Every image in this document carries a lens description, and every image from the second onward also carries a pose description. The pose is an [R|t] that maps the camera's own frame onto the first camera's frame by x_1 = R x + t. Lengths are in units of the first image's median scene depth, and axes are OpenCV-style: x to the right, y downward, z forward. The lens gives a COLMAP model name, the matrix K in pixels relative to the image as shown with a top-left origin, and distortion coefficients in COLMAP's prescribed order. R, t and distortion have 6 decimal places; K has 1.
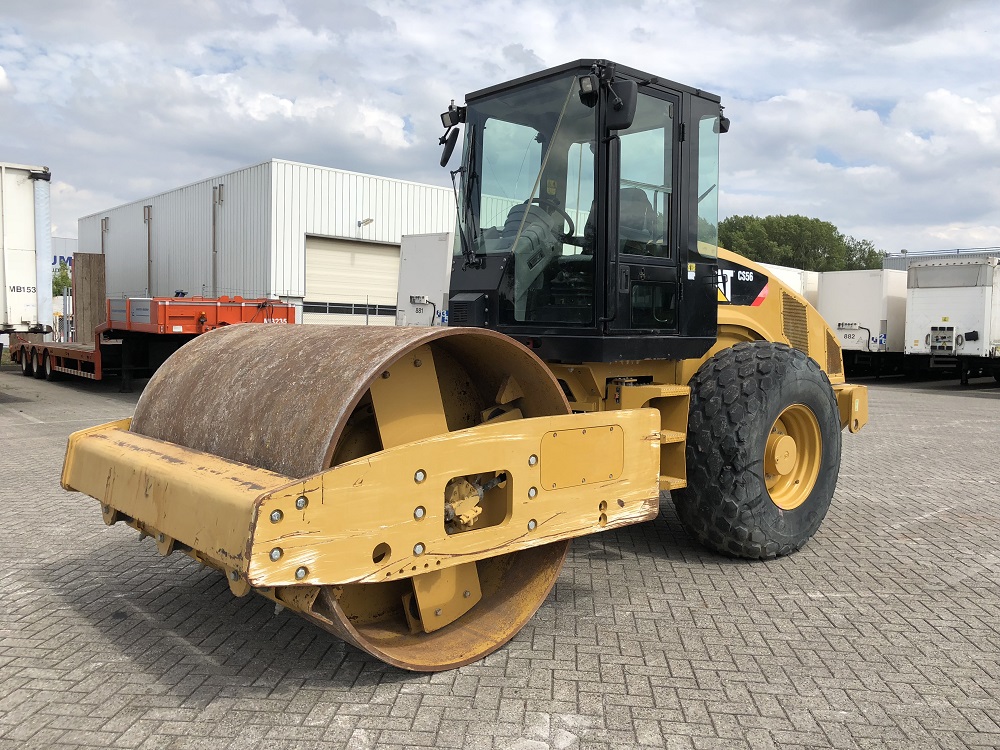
lens RADIAL K [[829.0, 0, 500.0], [0, 829.0, 375.0], [0, 0, 1]] dist [0.013582, 0.002290]
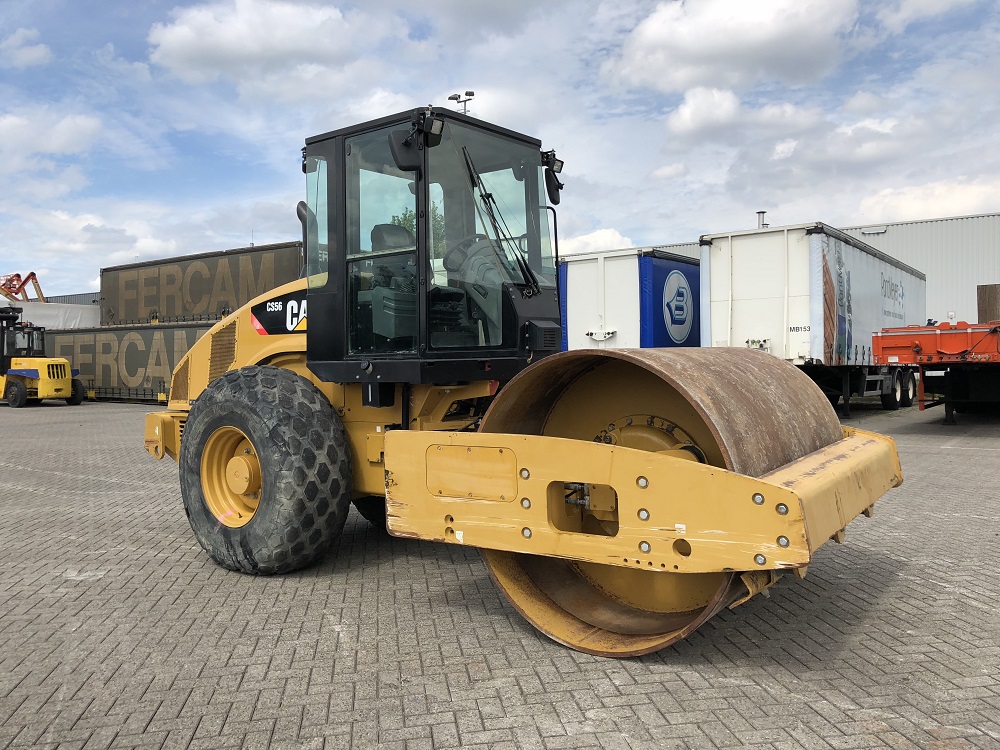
lens RADIAL K [[826.8, 0, 515.6], [0, 826.8, 377.7], [0, 0, 1]] dist [0.026412, -0.004604]
pose [[0.230009, -0.002472, -0.973185, 0.264555], [-0.036312, 0.999279, -0.011120, -0.003531], [0.972511, 0.037896, 0.229754, 0.188102]]
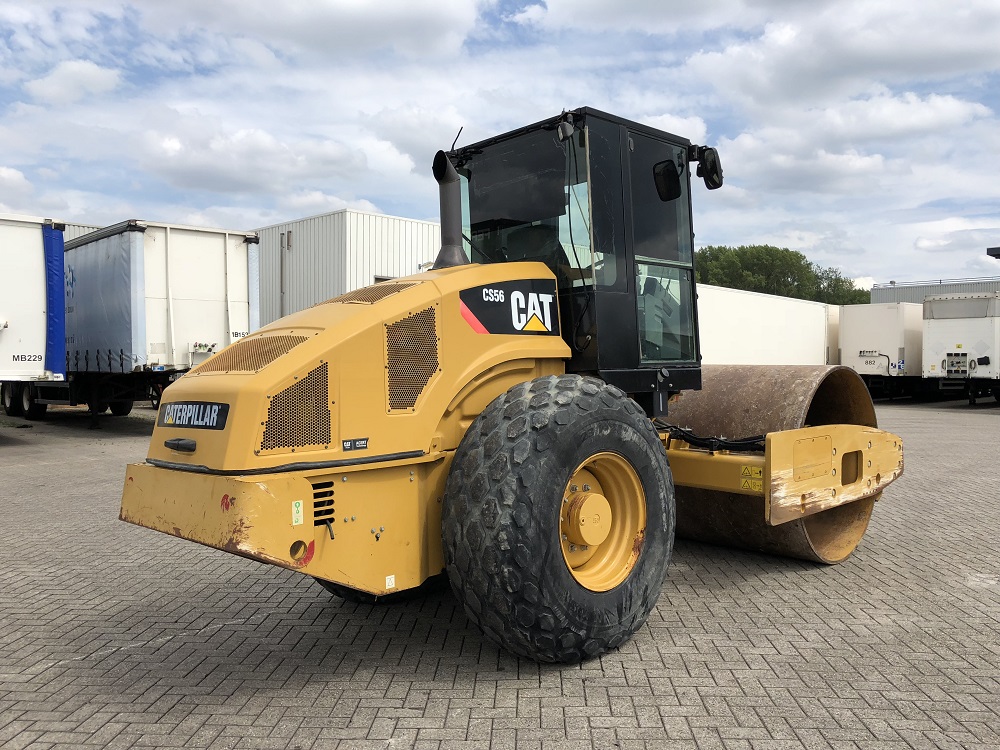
lens RADIAL K [[829.0, 0, 500.0], [0, 829.0, 375.0], [0, 0, 1]] dist [0.013582, 0.002290]
pose [[0.999131, -0.015487, 0.038701, -0.136444], [0.016855, 0.999235, -0.035285, 0.001471], [-0.038125, 0.035907, 0.998628, -0.108625]]
